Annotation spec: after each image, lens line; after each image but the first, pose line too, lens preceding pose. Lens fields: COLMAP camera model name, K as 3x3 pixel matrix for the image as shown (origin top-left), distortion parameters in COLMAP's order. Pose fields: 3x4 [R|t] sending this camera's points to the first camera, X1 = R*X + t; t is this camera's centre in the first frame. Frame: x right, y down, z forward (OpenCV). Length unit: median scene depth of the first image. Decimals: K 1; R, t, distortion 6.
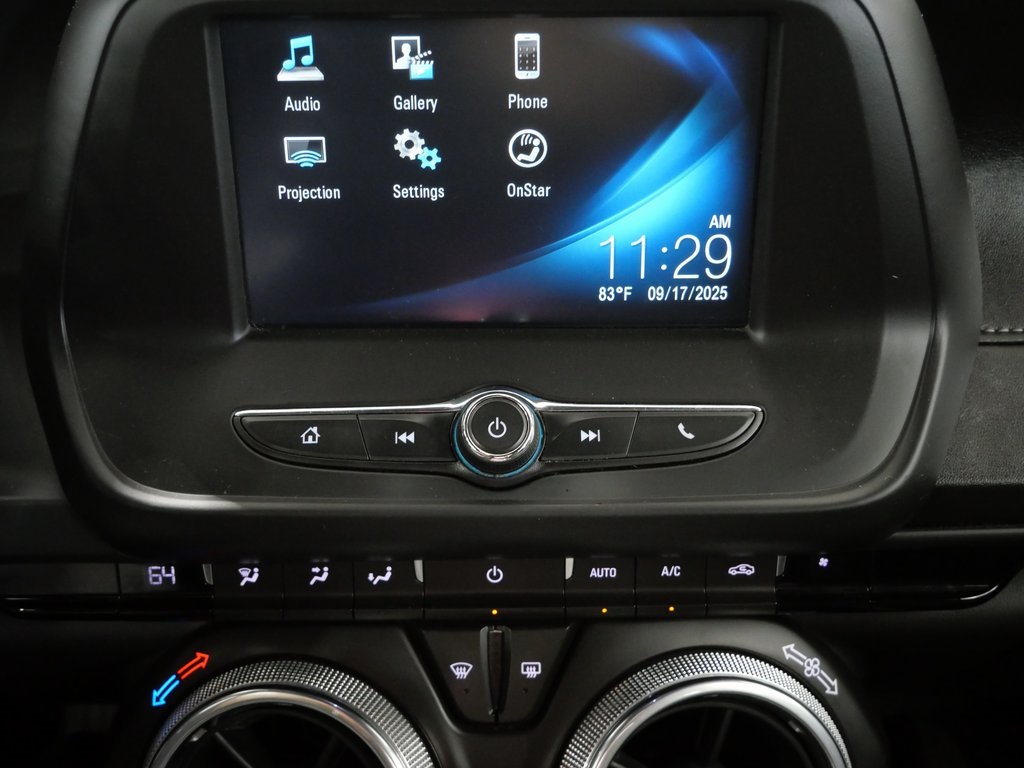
lens RADIAL K [[1301.8, 0, 514.6], [0, 1301.8, 379.7], [0, 0, 1]] dist [-0.006736, 0.000000]
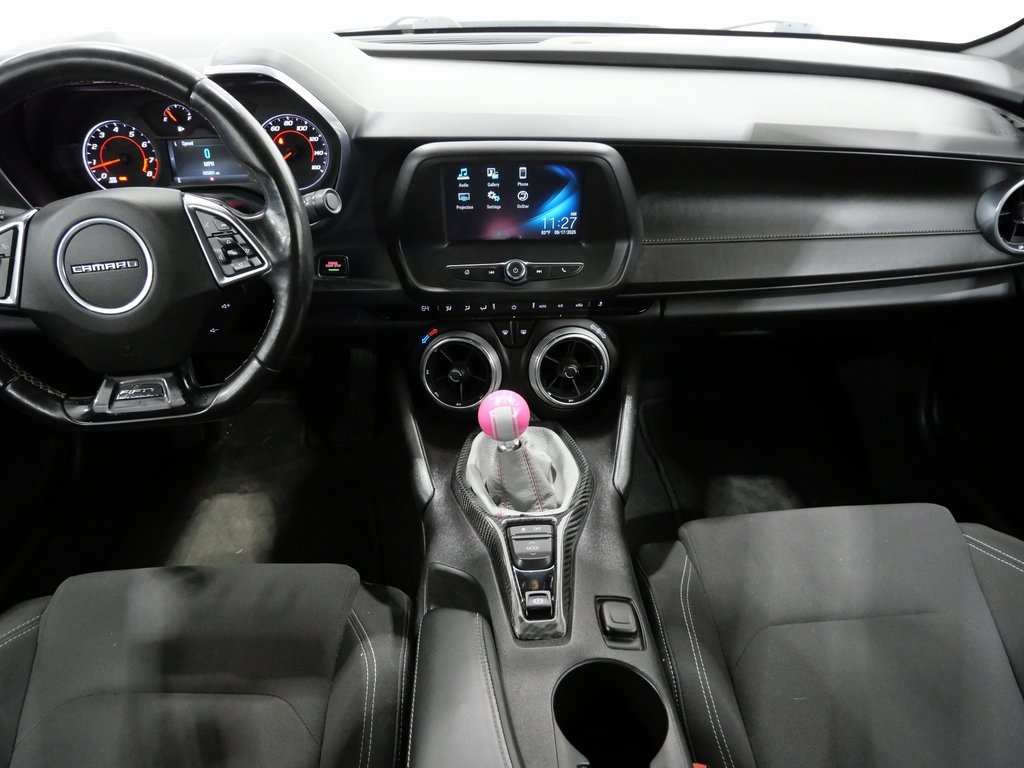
lens RADIAL K [[734.8, 0, 510.2], [0, 734.8, 383.0], [0, 0, 1]] dist [-0.035682, 0.008759]
pose [[0.999809, -0.012511, 0.015021, -0.061459], [0.008352, 0.968111, 0.250383, -0.172523], [-0.017675, -0.250210, 0.968030, -1.127946]]
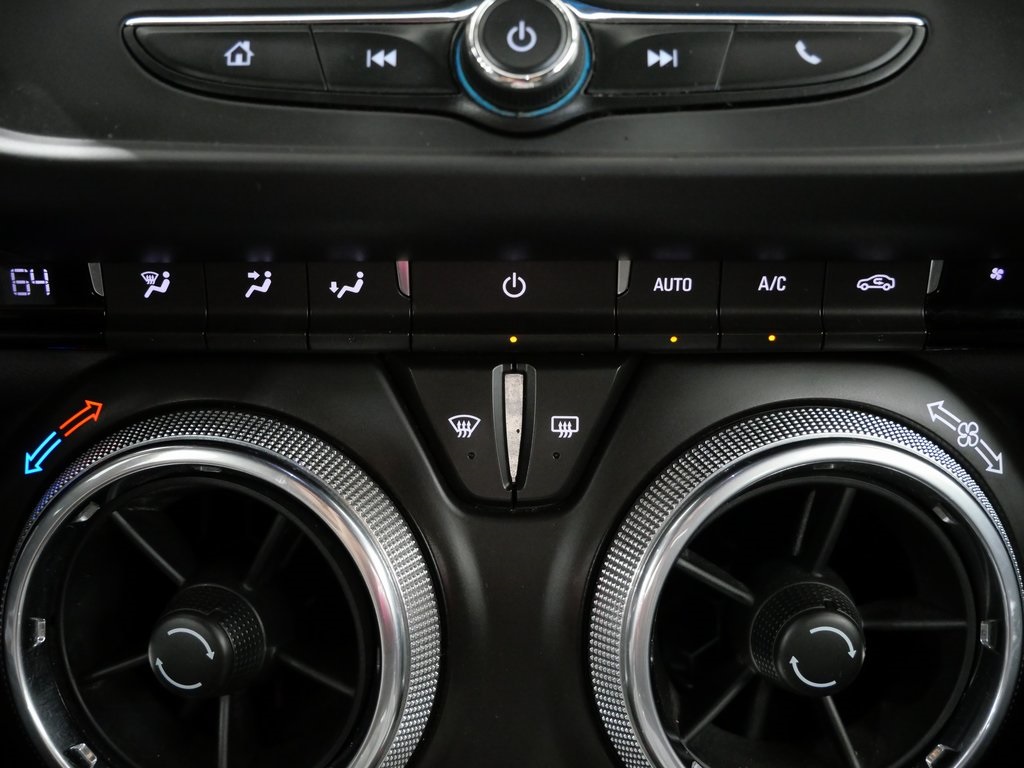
lens RADIAL K [[1469.4, 0, 516.3], [0, 1469.4, 386.9], [0, 0, 1]] dist [0.003257, 0.000000]
pose [[0.999843, 0.014052, -0.010810, -0.005128], [-0.012953, 0.995321, 0.095752, 0.129854], [0.012105, -0.095597, 0.995347, 0.227430]]
